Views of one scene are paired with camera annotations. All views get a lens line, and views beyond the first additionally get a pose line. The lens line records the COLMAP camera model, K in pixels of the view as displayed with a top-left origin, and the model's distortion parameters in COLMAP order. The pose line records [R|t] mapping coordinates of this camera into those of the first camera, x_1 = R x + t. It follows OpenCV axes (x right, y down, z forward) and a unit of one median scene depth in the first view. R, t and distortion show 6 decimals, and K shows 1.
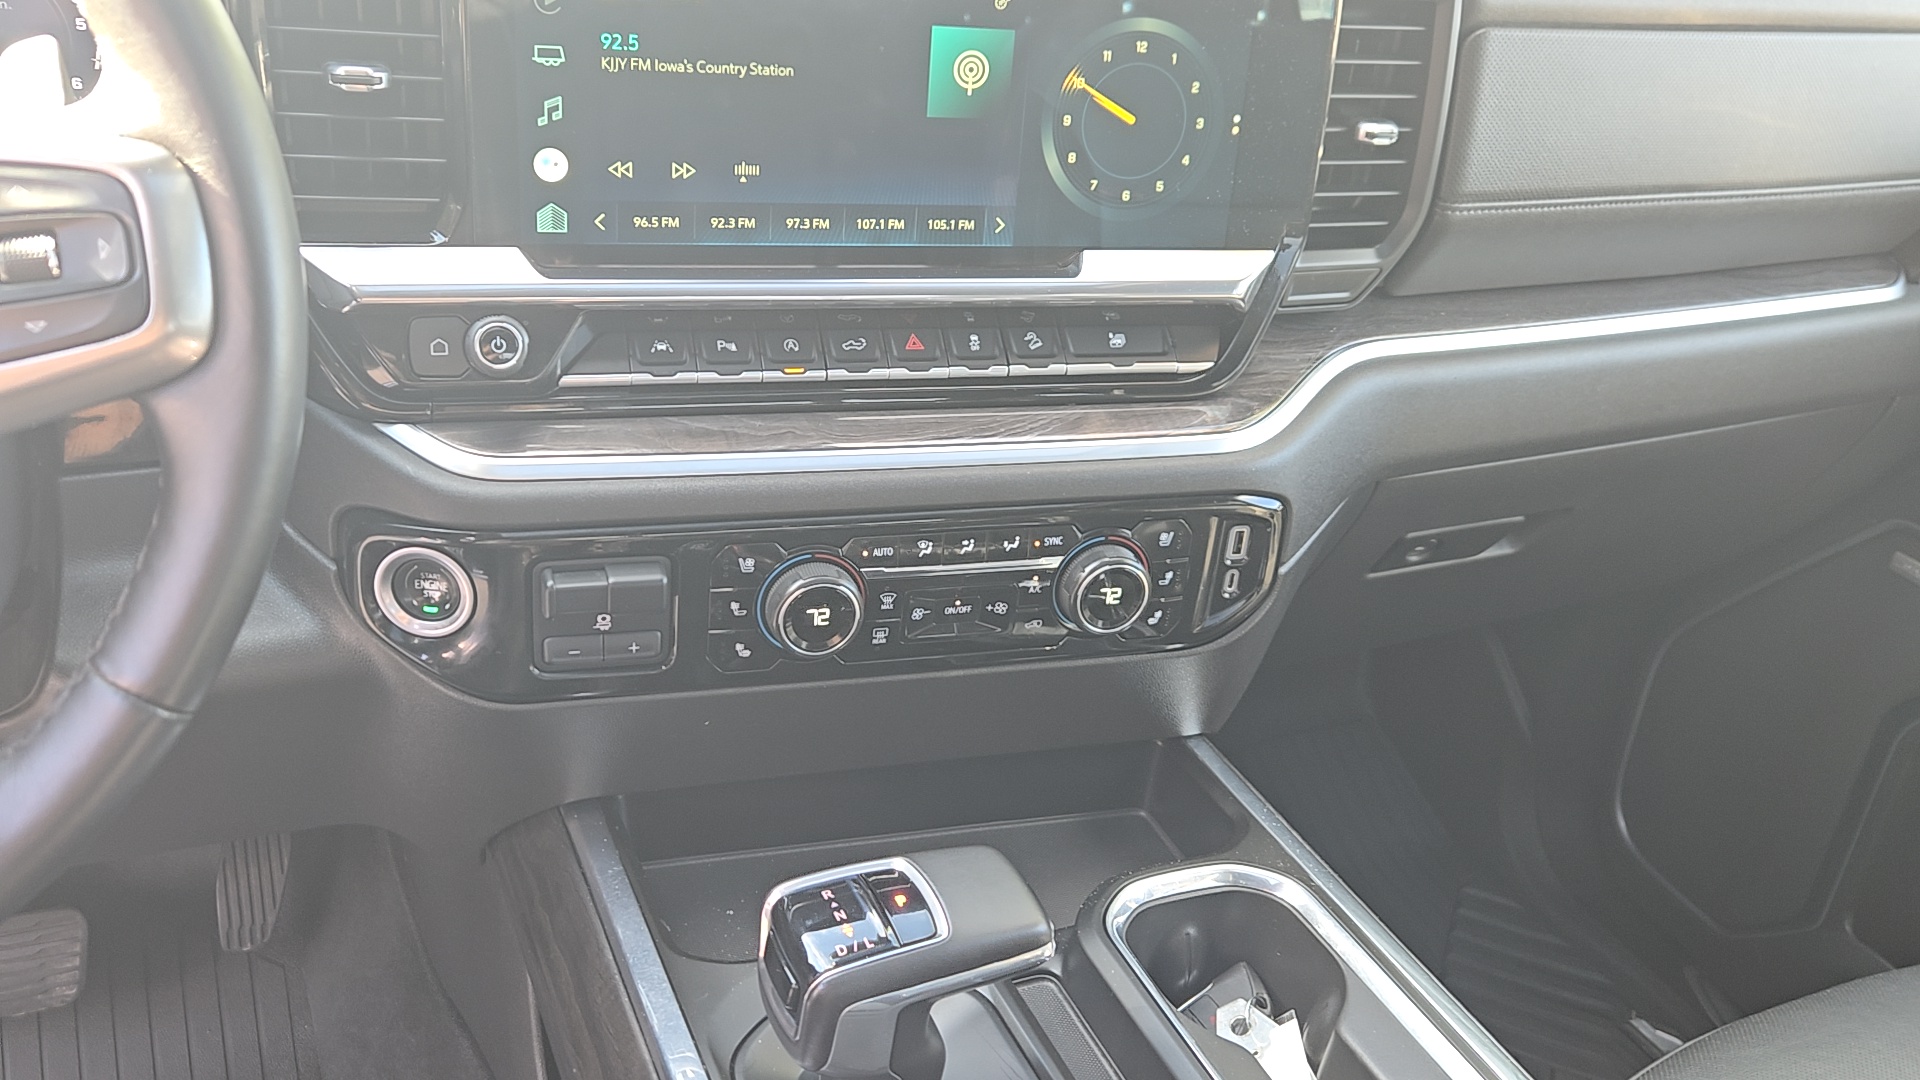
lens RADIAL K [[1616.5, 0, 960.0], [0, 1616.5, 540.0], [0, 0, 1]] dist [0.002213, -0.015619]
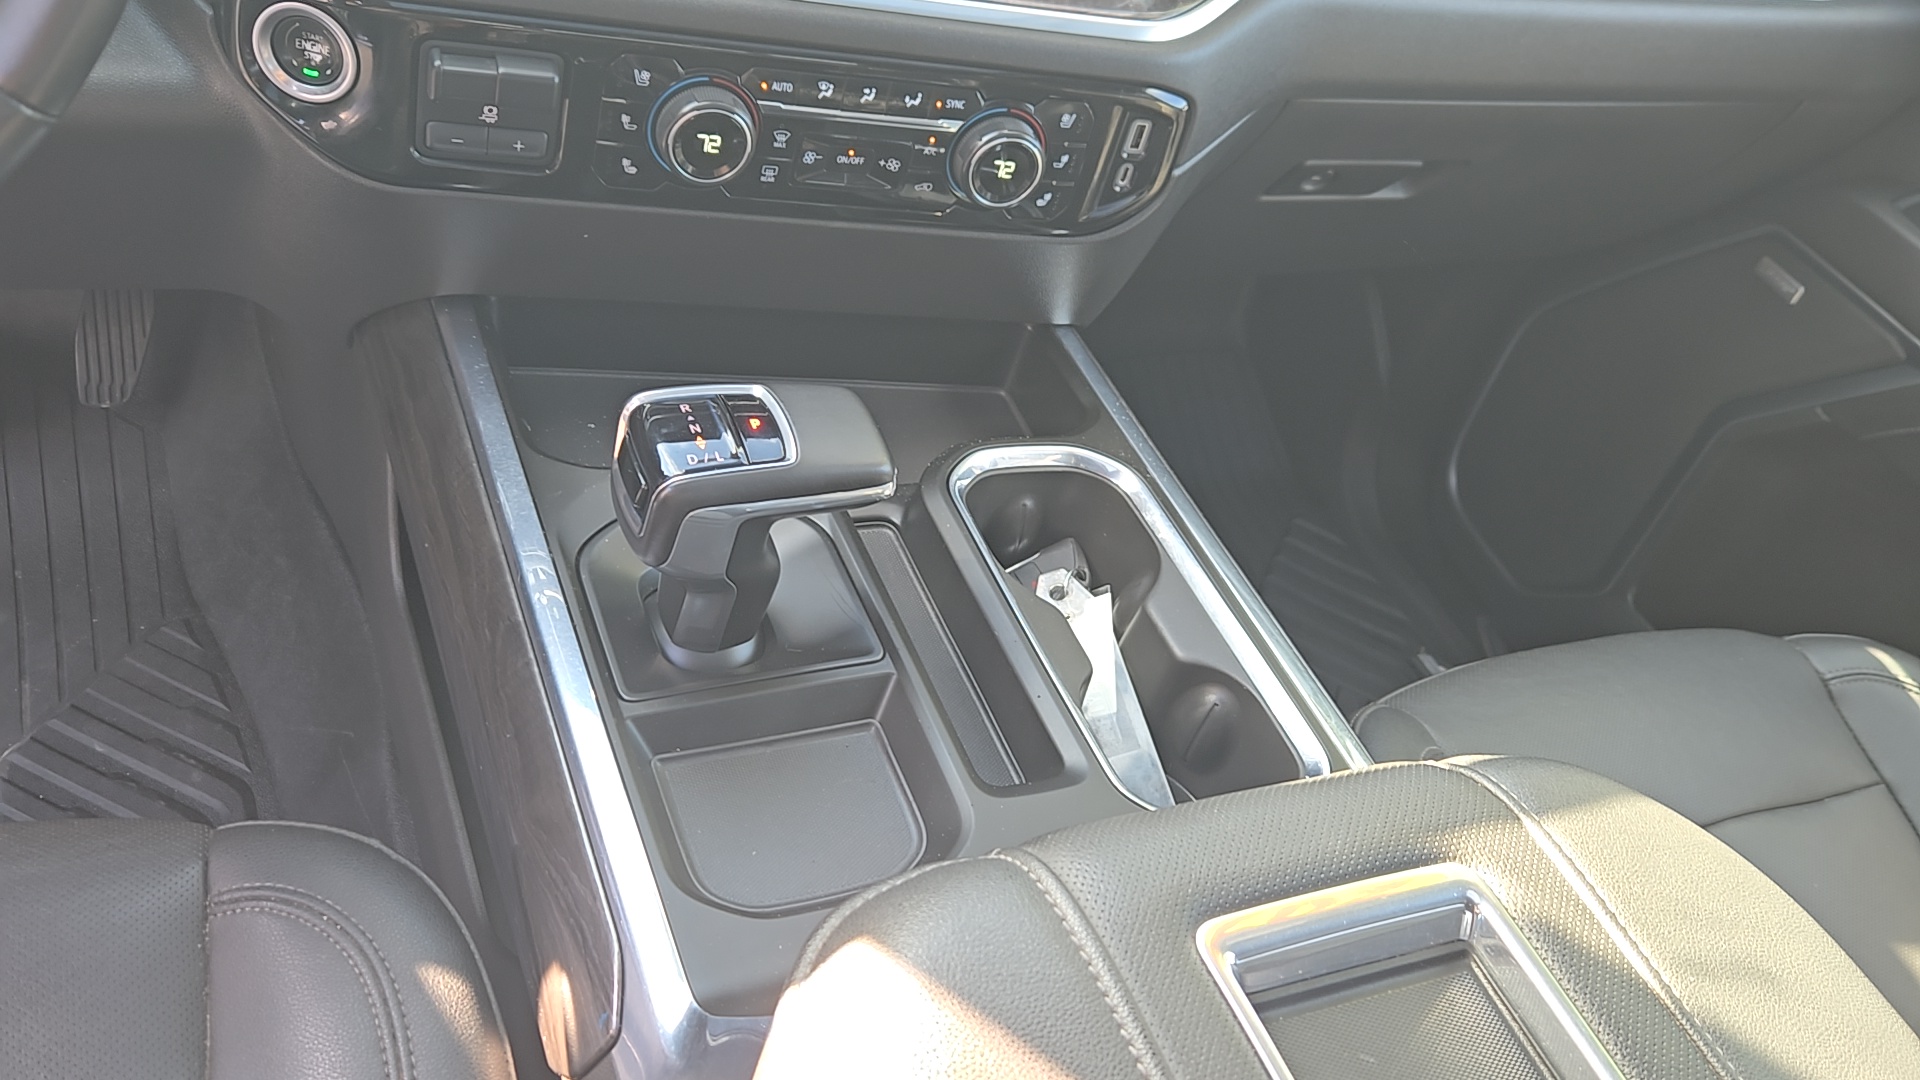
lens RADIAL K [[1610.8, 0, 960.0], [0, 1610.8, 540.0], [0, 0, 1]] dist [0.005235, -0.018174]
pose [[0.987038, 0.134705, 0.087241, 0.010532], [-0.152072, 0.958743, 0.240178, 0.019591], [-0.051288, -0.250332, 0.966801, -0.024893]]
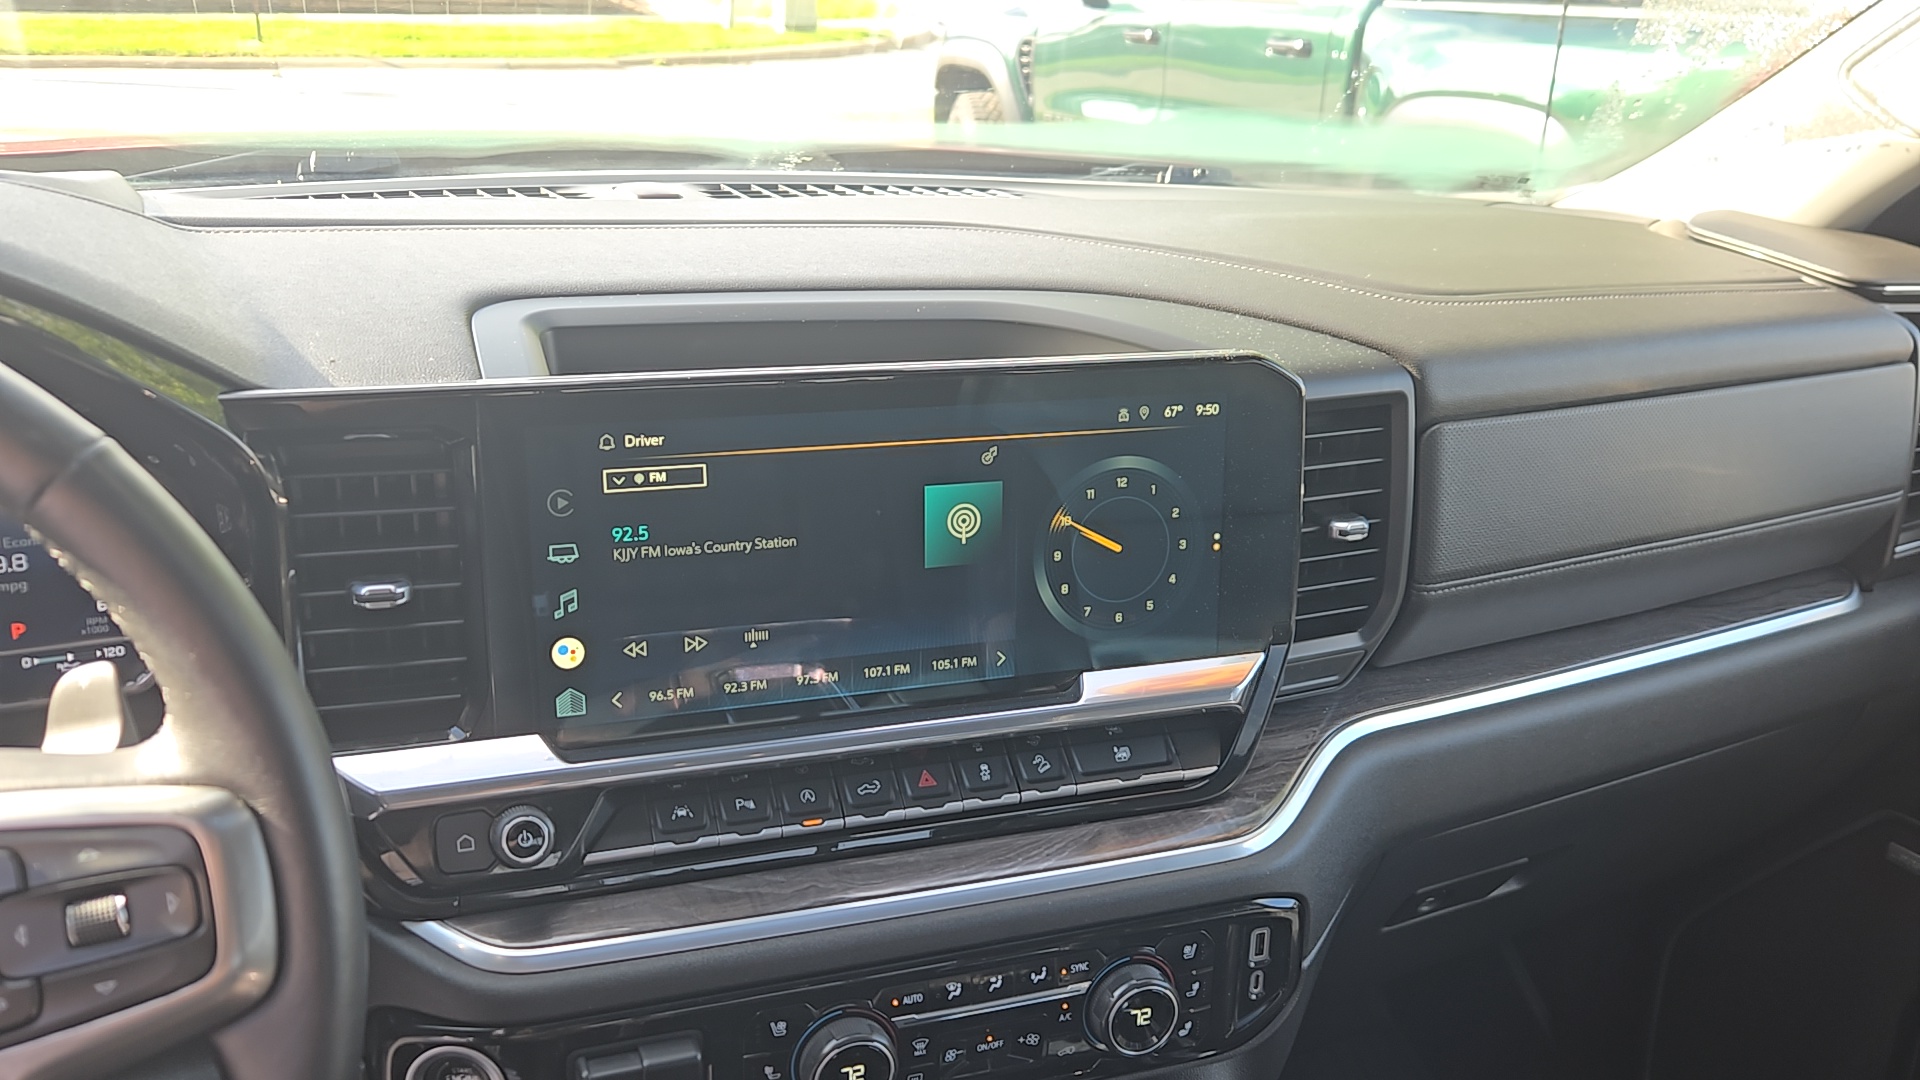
lens RADIAL K [[1610.8, 0, 960.0], [0, 1610.8, 540.0], [0, 0, 1]] dist [0.005235, -0.018174]
pose [[0.996854, -0.074648, 0.026631, -0.023768], [0.077824, 0.985522, -0.150630, -0.119227], [-0.015001, 0.152229, 0.988231, -0.028887]]
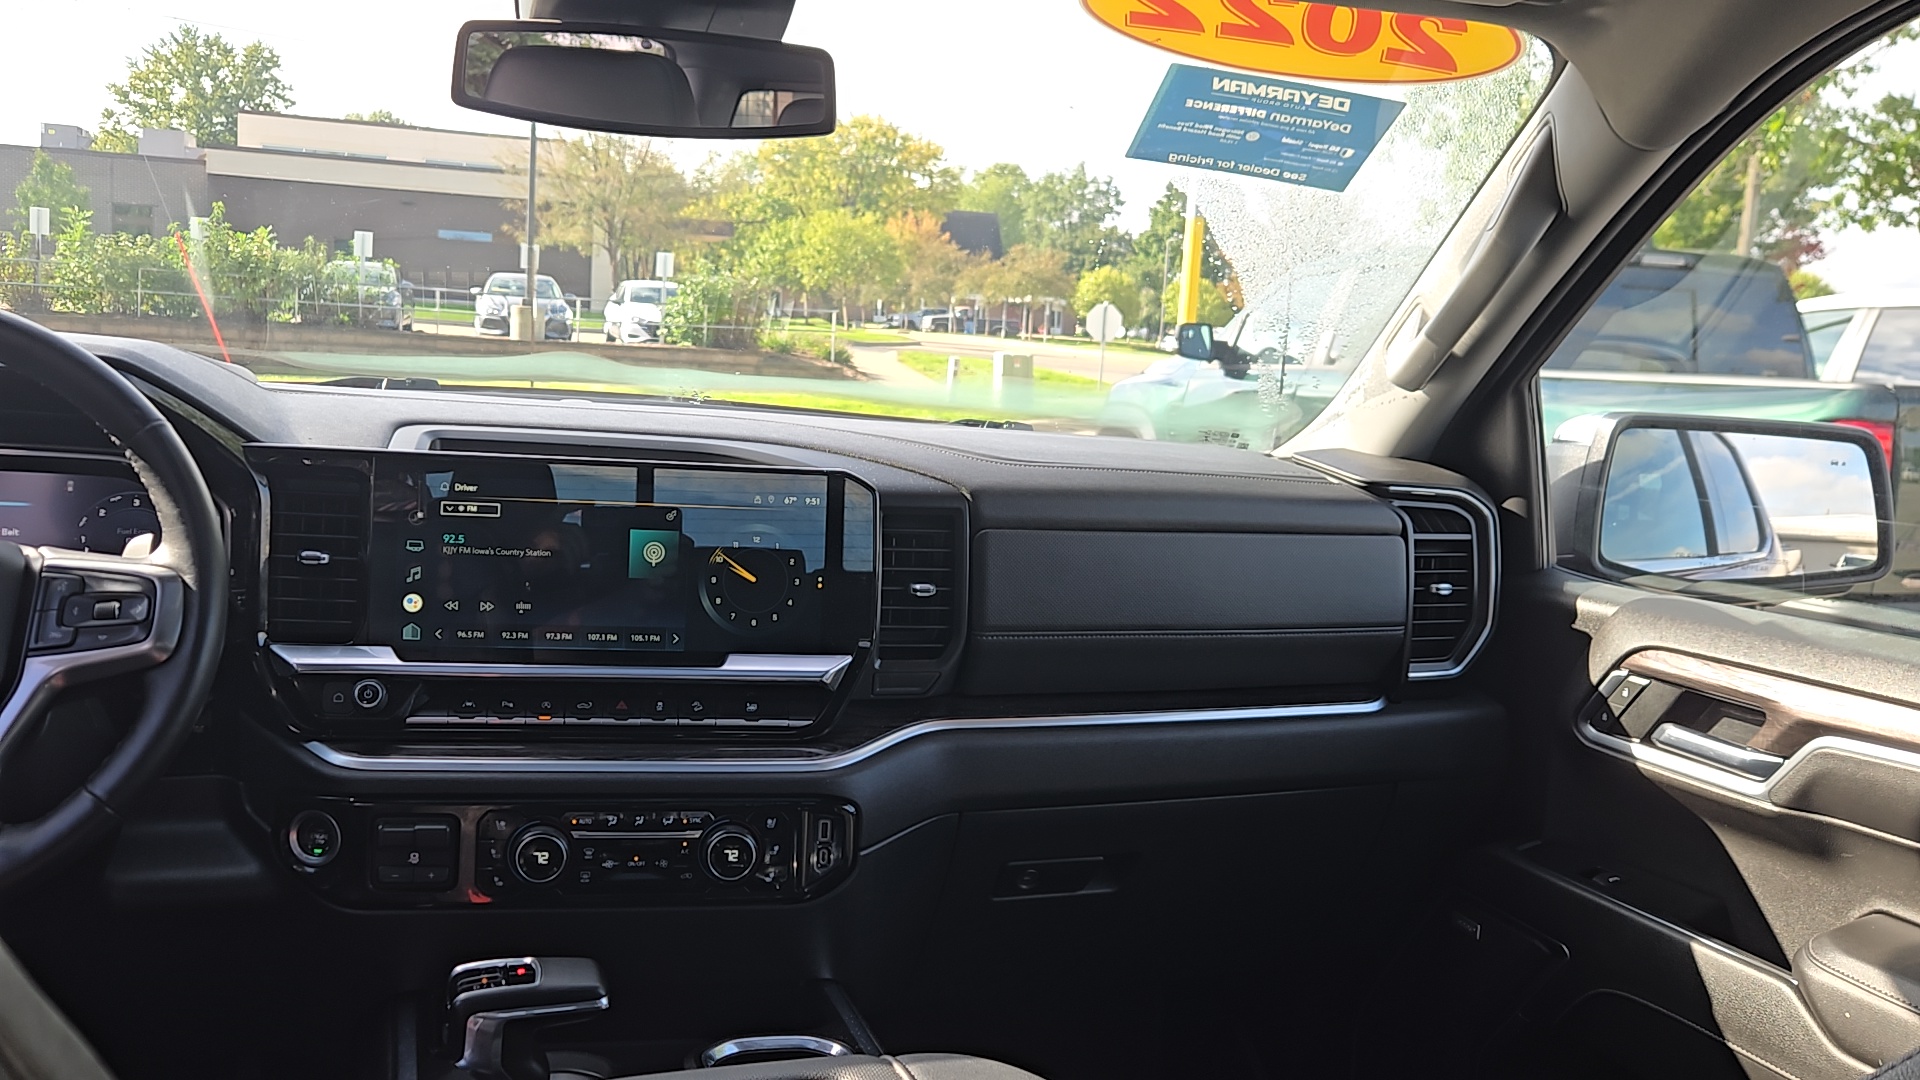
lens RADIAL K [[1532.1, 0, 936.5], [0, 1532.1, 543.7], [0, 0, 1]] dist [-0.001077, -0.010071]
pose [[0.994439, -0.034150, -0.099620, 0.481604], [-0.005126, 0.929146, -0.369676, 0.324336], [0.105186, 0.368131, 0.923805, -0.538930]]
